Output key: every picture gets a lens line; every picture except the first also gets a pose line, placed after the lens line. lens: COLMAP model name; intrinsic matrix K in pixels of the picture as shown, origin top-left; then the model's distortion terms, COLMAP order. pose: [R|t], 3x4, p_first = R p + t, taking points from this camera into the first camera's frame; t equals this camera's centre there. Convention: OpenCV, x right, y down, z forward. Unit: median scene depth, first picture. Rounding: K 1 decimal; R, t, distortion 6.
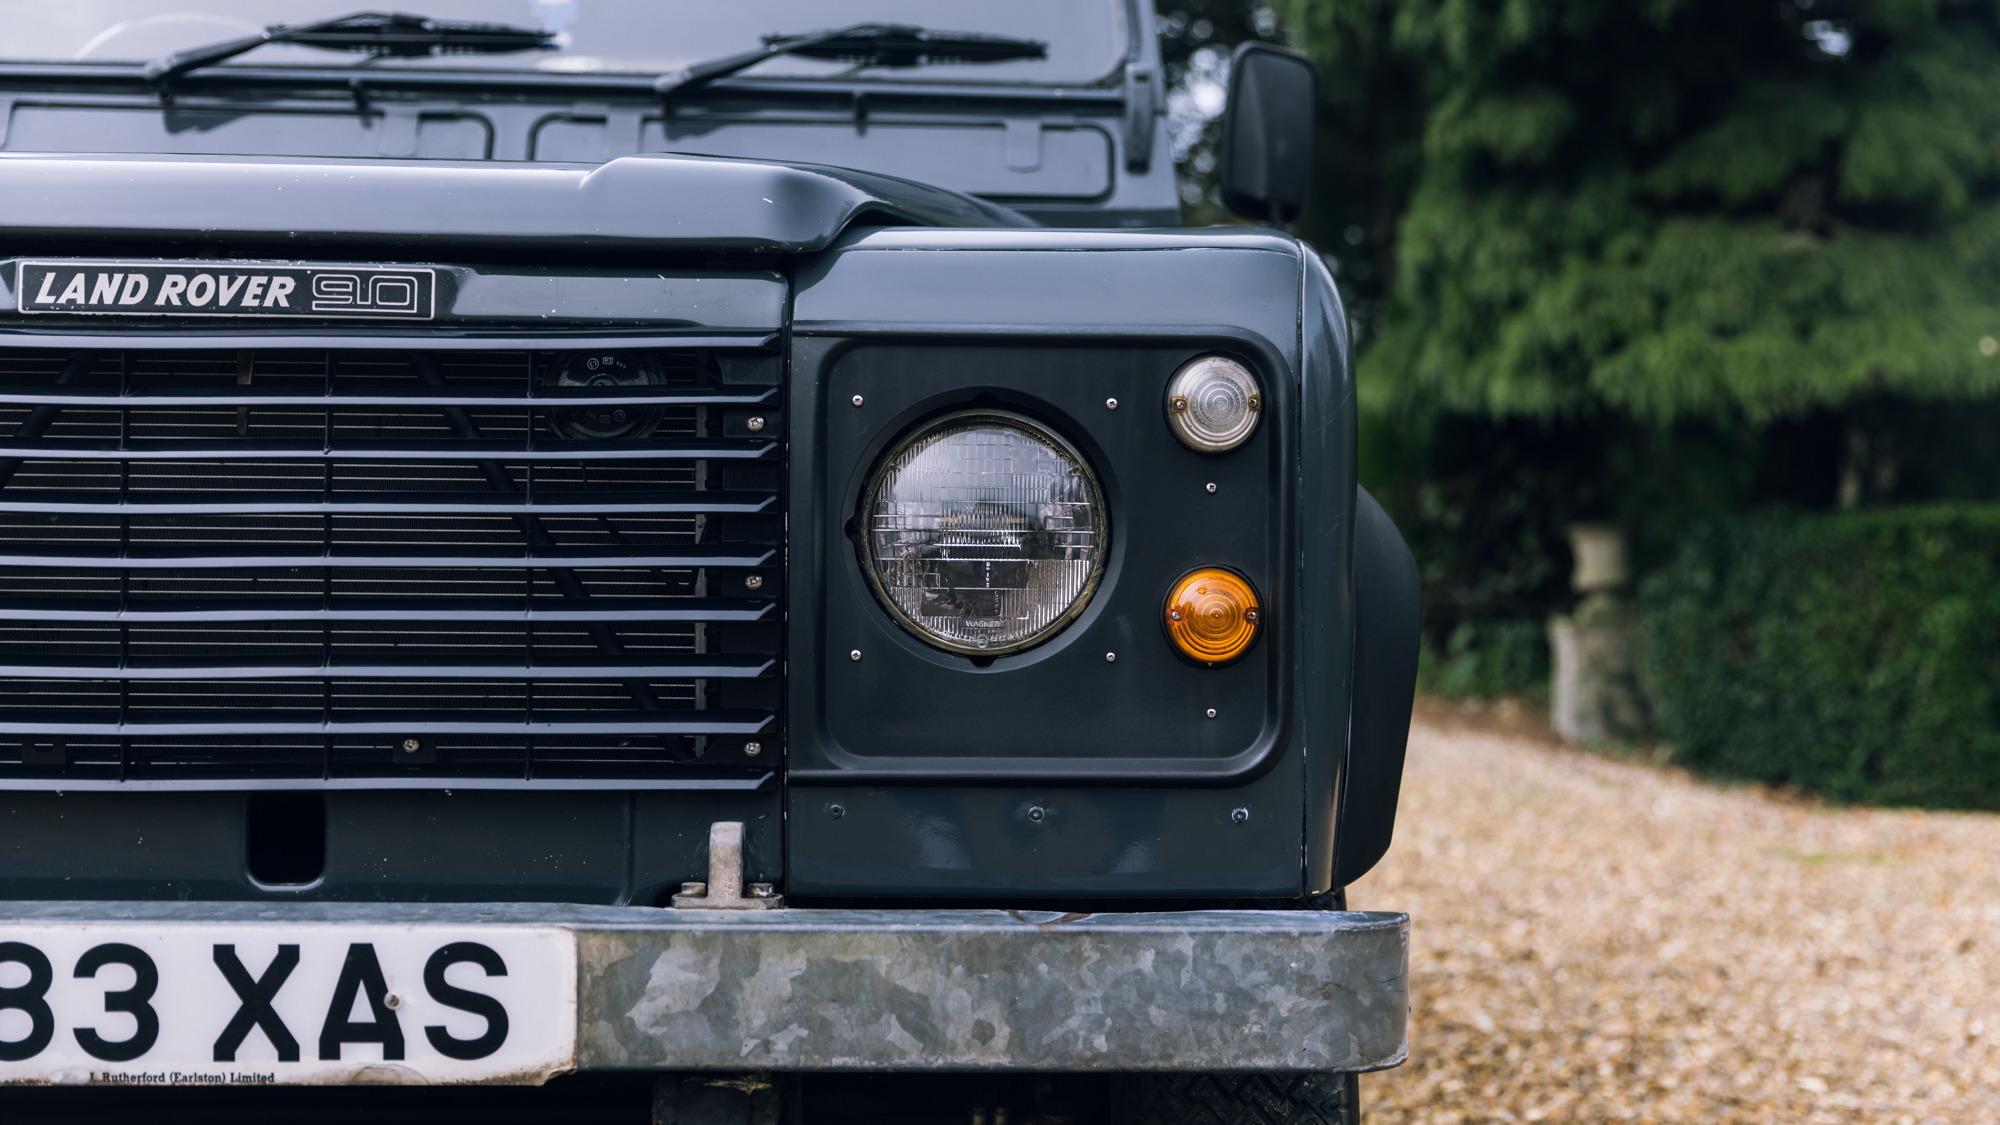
lens RADIAL K [[2761.1, 0, 1013.1], [0, 2761.1, 560.7], [0, 0, 1]] dist [0.015762, 0.000000]
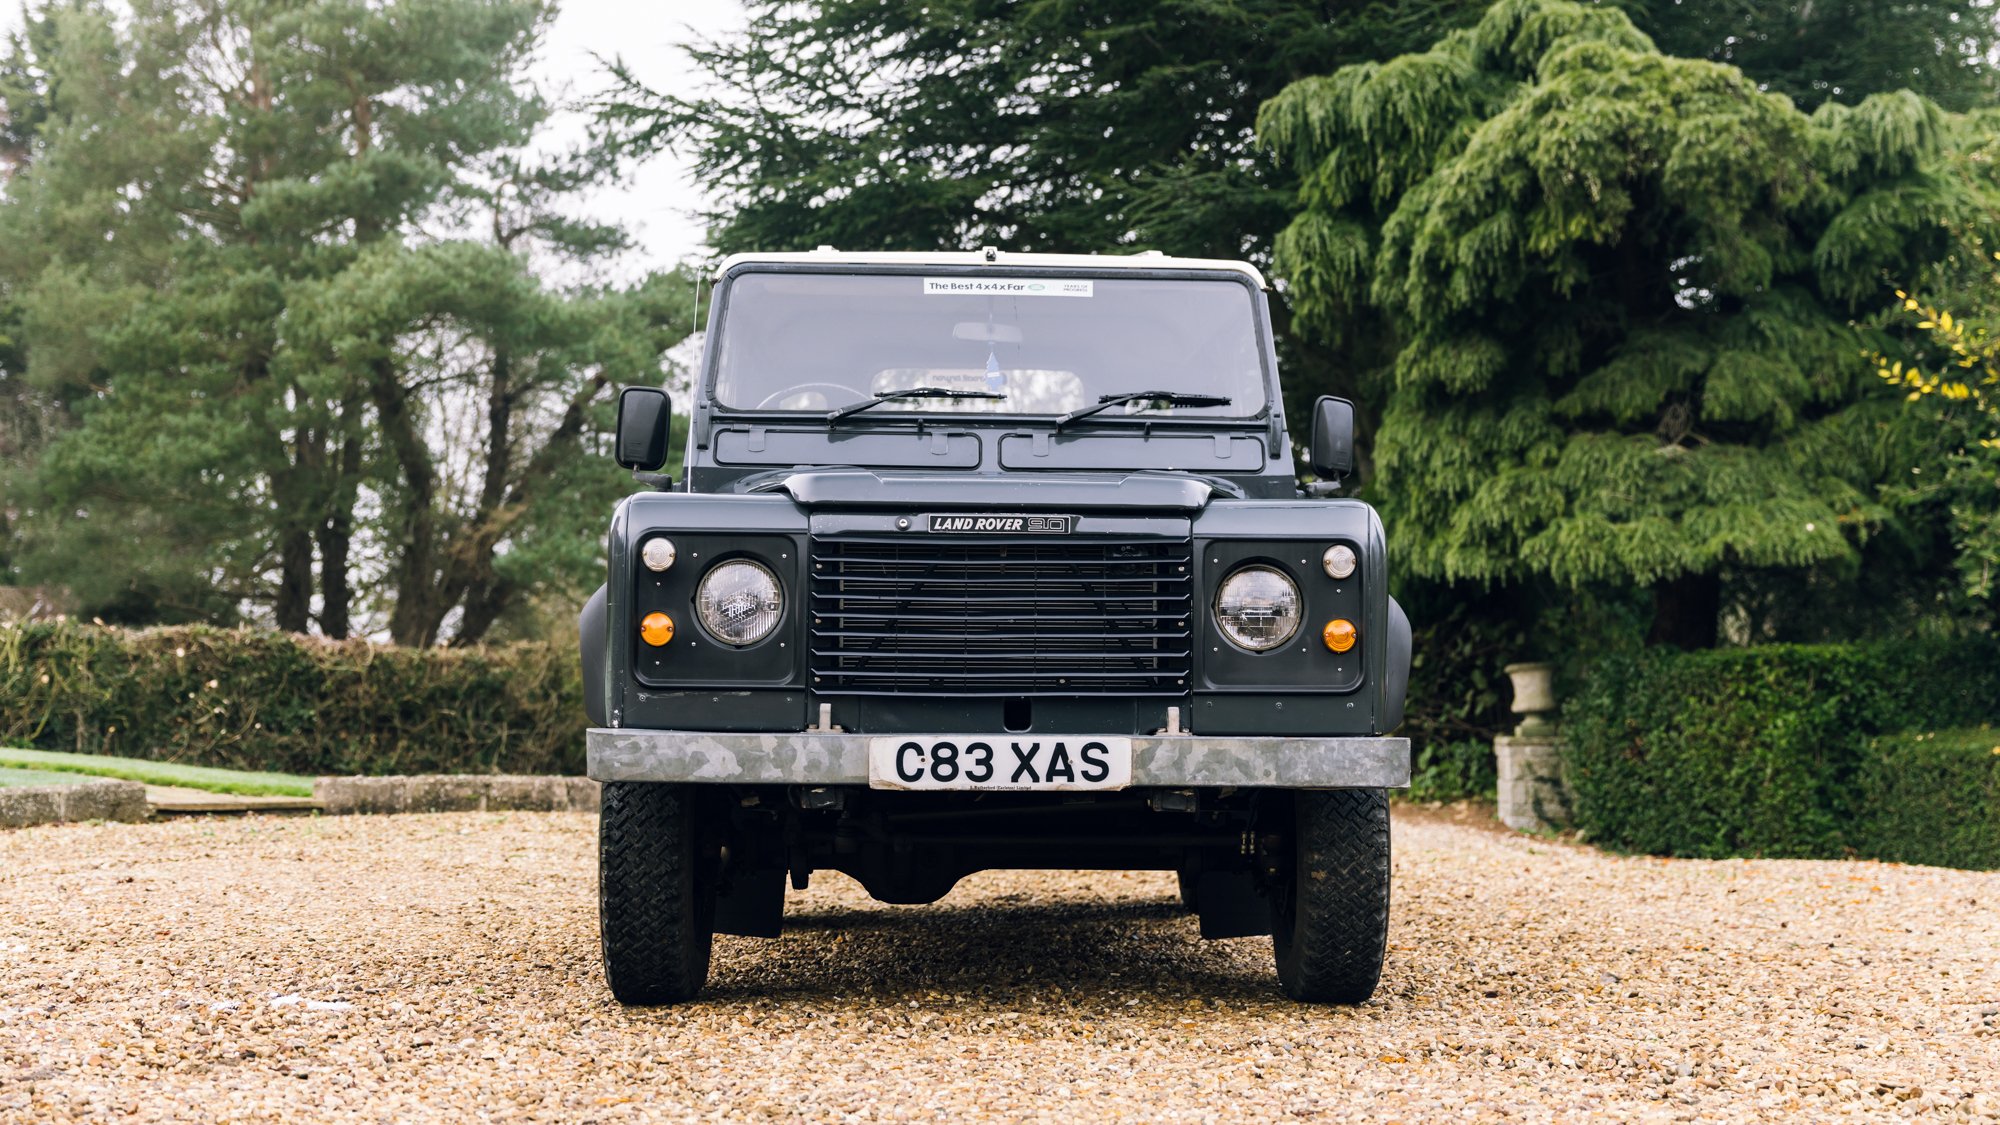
lens RADIAL K [[2694.2, 0, 952.1], [0, 2694.2, 546.4], [0, 0, 1]] dist [0.015395, 0.000000]
pose [[0.999926, -0.002926, -0.011845, -0.298059], [0.002112, 0.997671, -0.068179, 0.117328], [0.012017, 0.068148, 0.997603, -1.808154]]
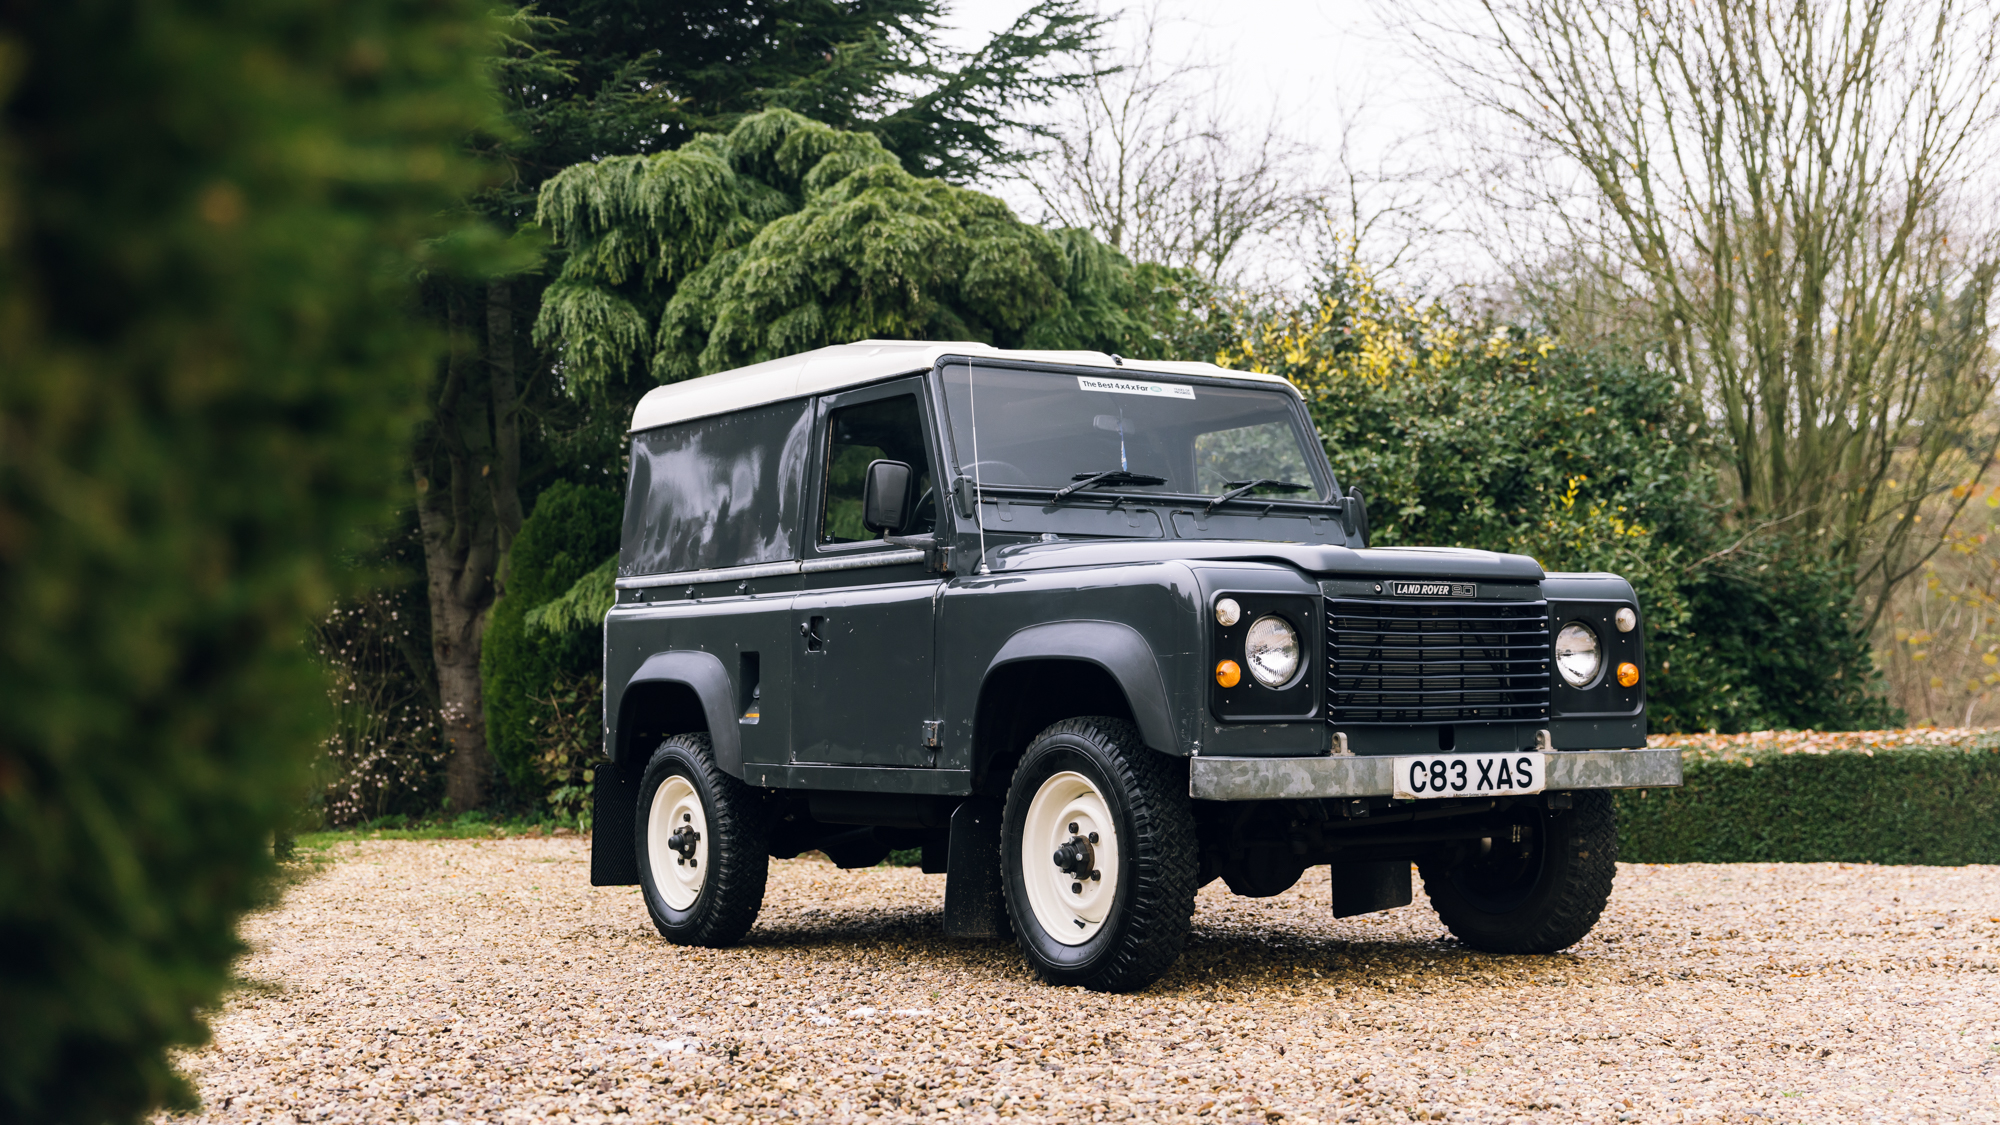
lens RADIAL K [[2608.2, 0, 1051.6], [0, 2608.2, 536.0], [0, 0, 1]] dist [0.016267, 0.000000]
pose [[0.845592, 0.018140, 0.533522, -2.576689], [0.028920, 0.996398, -0.079714, 0.094246], [-0.533046, 0.082835, 0.842021, -1.675309]]
